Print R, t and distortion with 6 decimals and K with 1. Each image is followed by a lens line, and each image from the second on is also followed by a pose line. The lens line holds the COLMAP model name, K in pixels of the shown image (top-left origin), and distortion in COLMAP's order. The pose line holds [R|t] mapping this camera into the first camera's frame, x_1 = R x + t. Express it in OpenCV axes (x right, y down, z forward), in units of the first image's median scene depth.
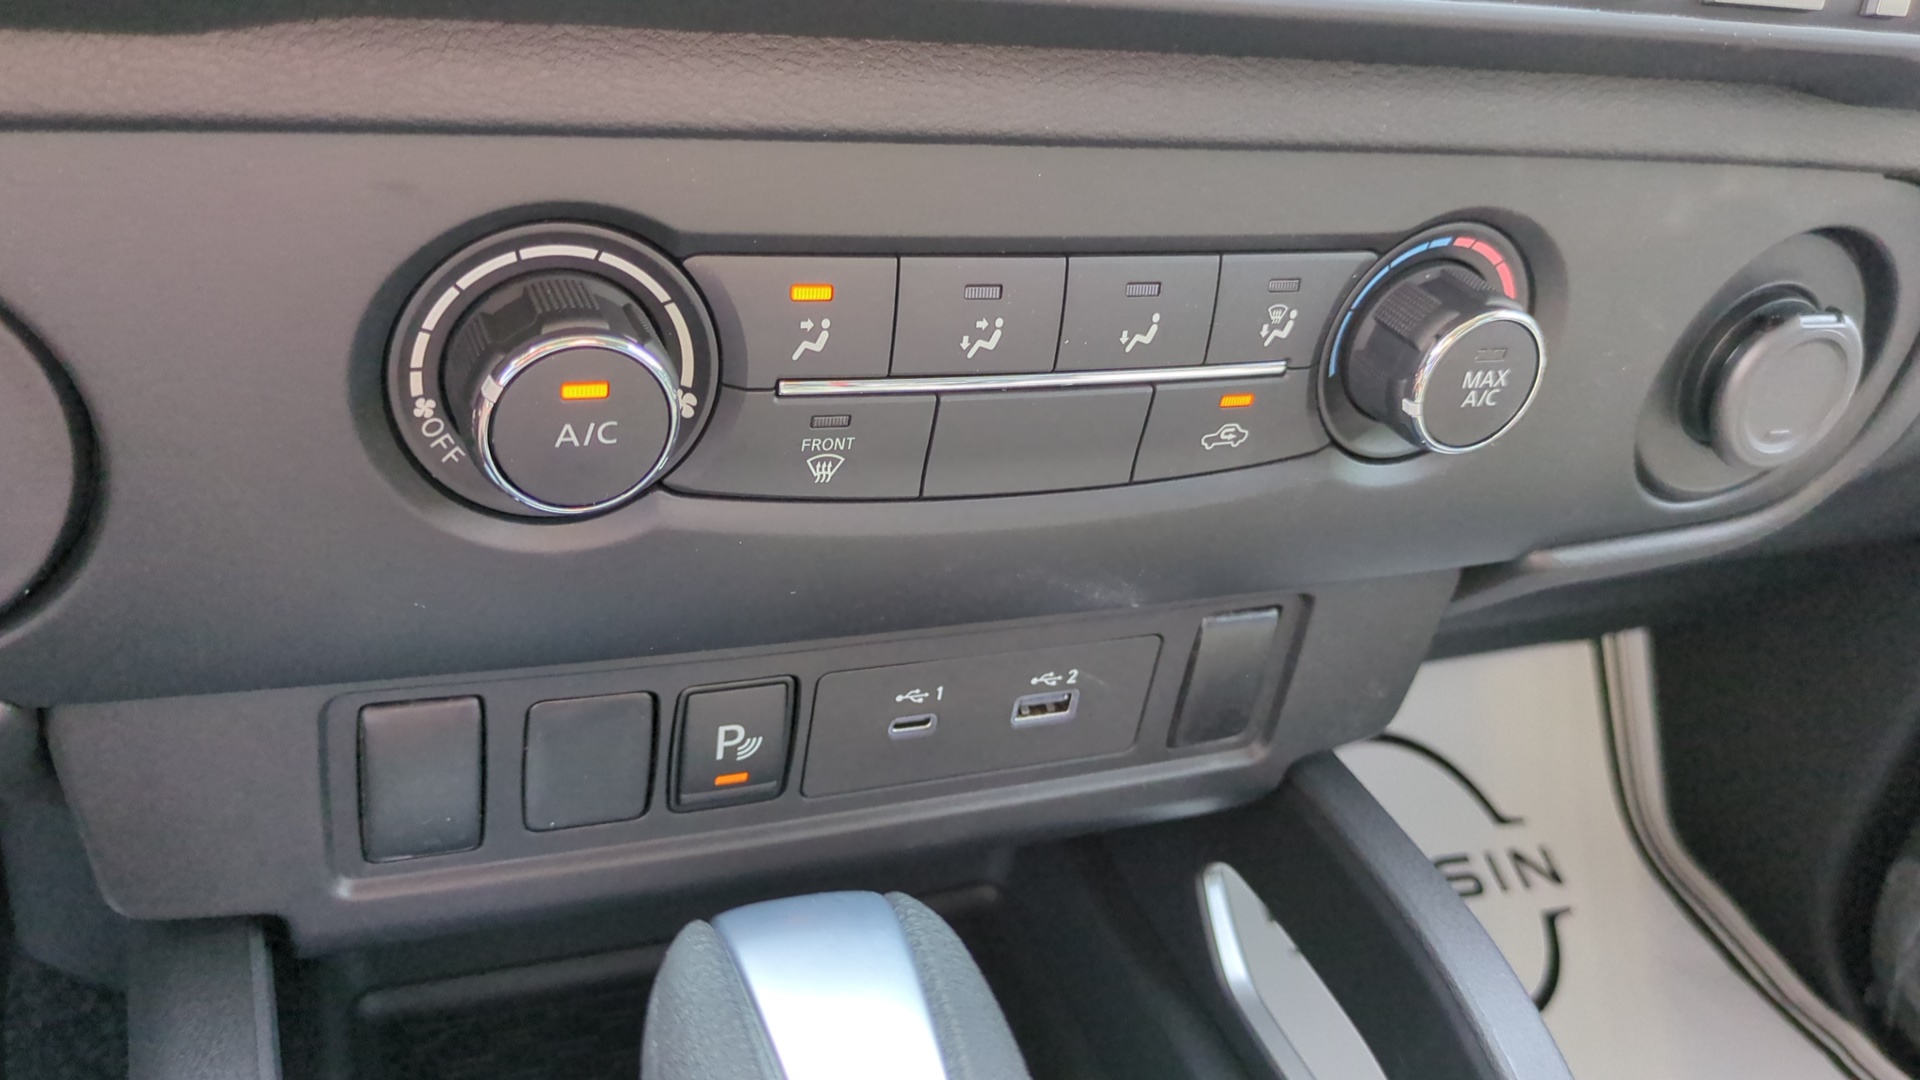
lens RADIAL K [[1619.2, 0, 964.2], [0, 1619.2, 540.3], [0, 0, 1]] dist [0.037562, -0.062005]
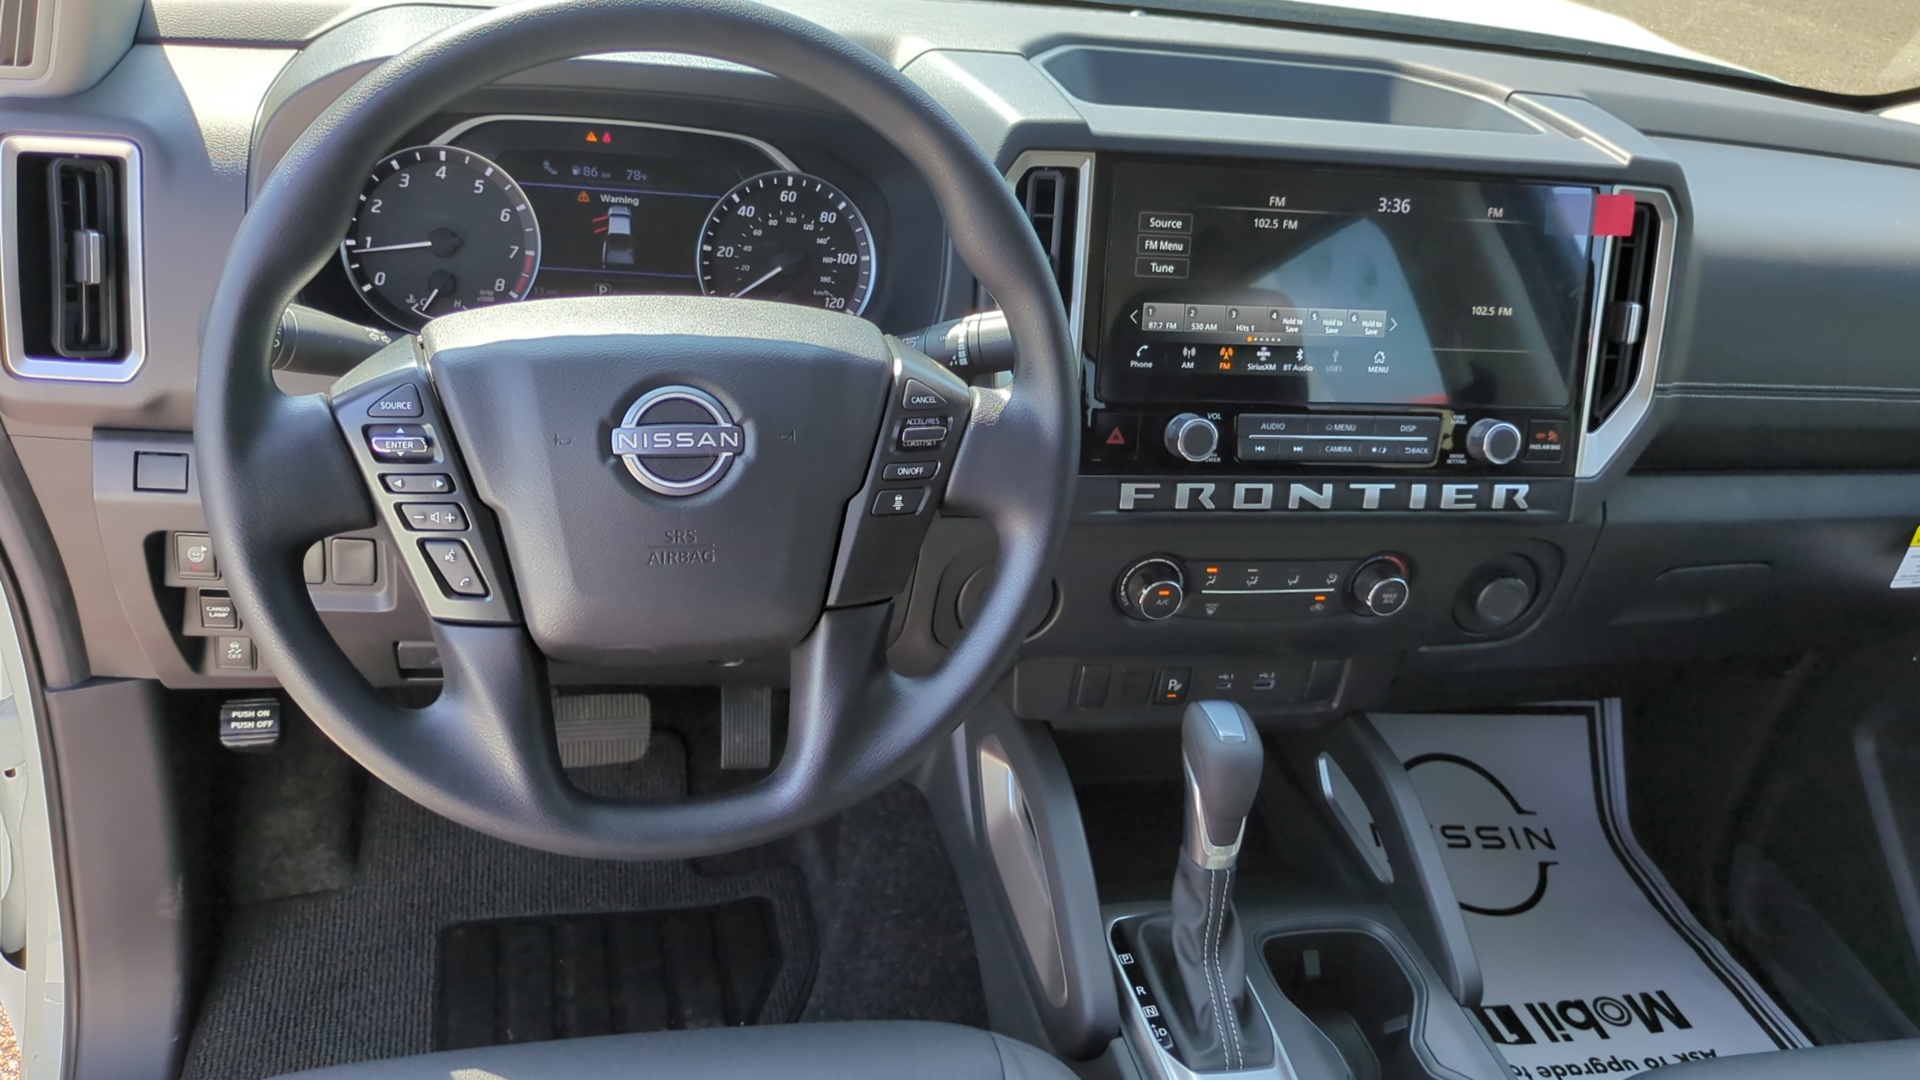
lens RADIAL K [[1619.2, 0, 954.6], [0, 1619.2, 540.7], [0, 0, 1]] dist [0.037562, -0.062005]
pose [[0.988388, 0.049558, -0.143643, -0.127569], [-0.057918, 0.996827, -0.054612, 0.033236], [0.140480, 0.062297, 0.988122, -2.702122]]
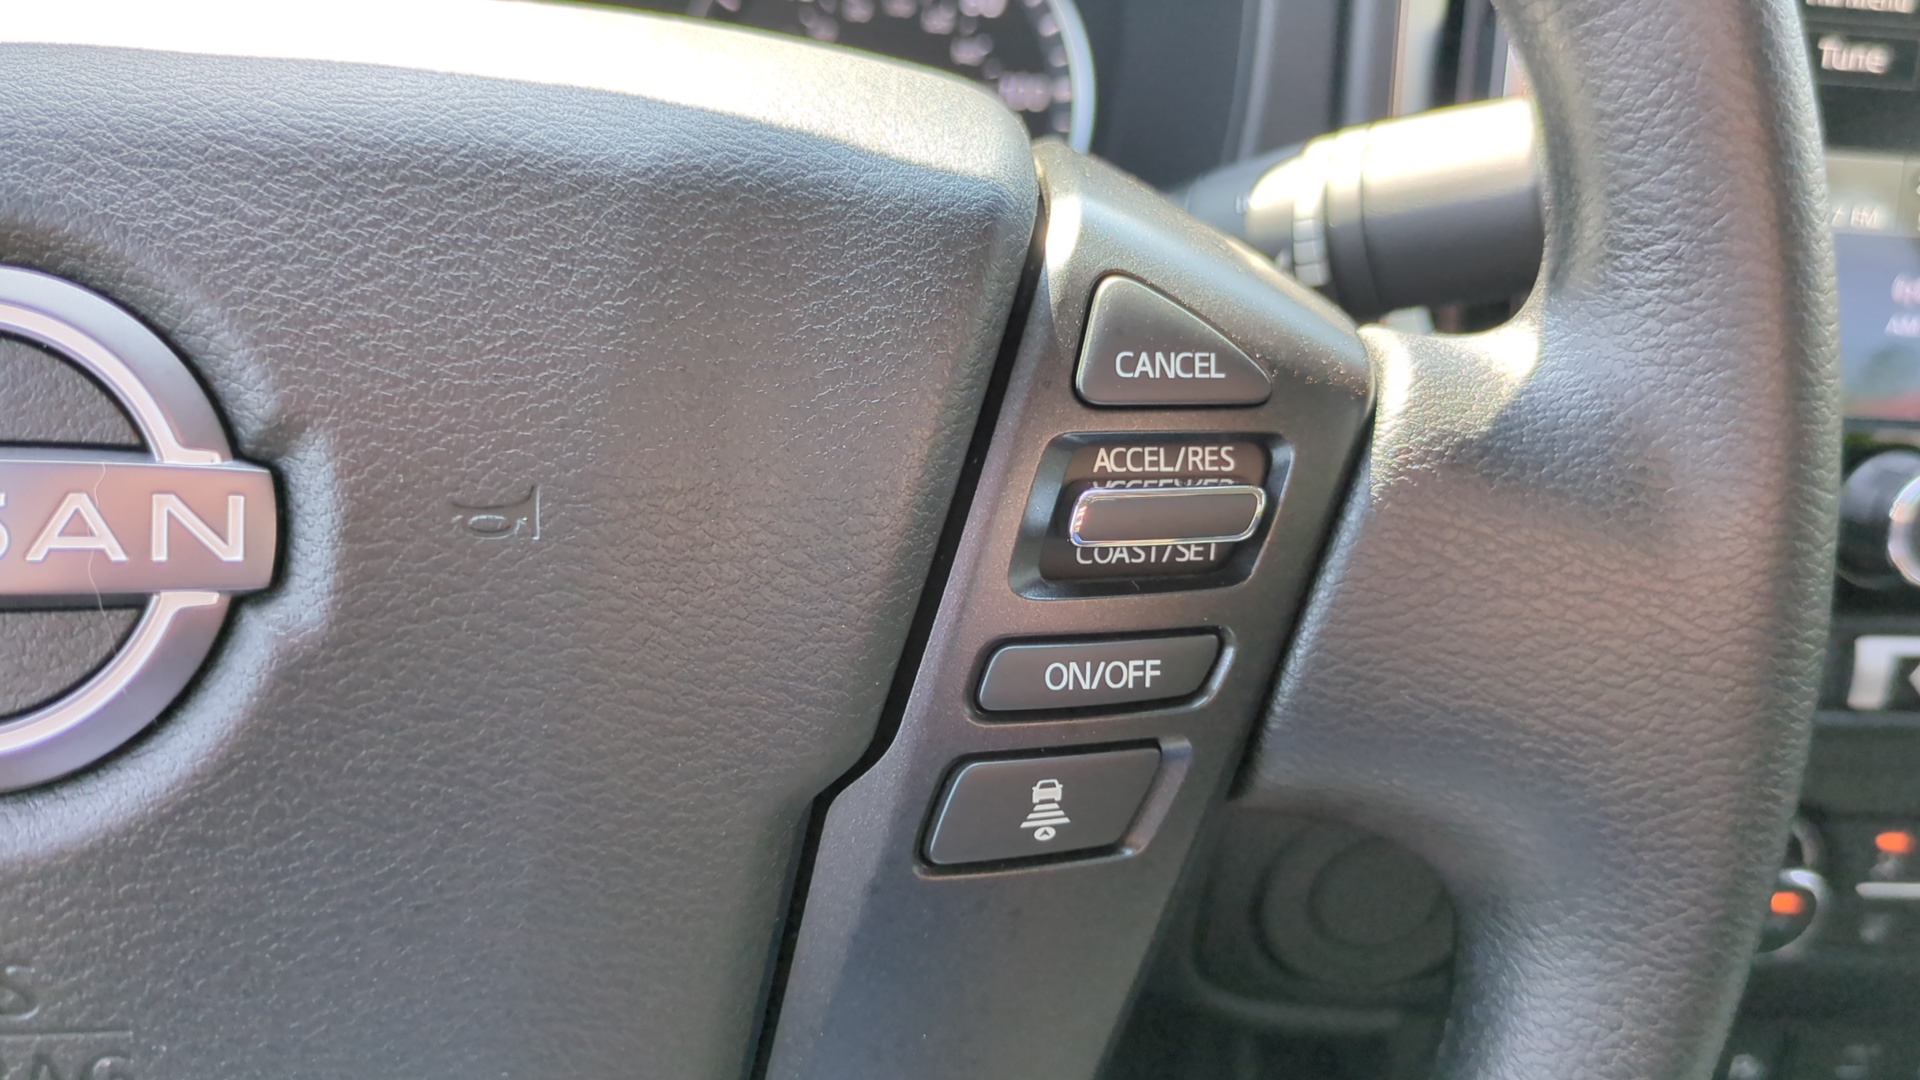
lens RADIAL K [[1619.2, 0, 963.9], [0, 1619.2, 550.1], [0, 0, 1]] dist [0.037562, -0.062005]
pose [[0.951110, 0.071623, -0.300432, -0.442814], [-0.094557, 0.993557, -0.062485, -0.214367], [0.294021, 0.087838, 0.951754, -0.776678]]
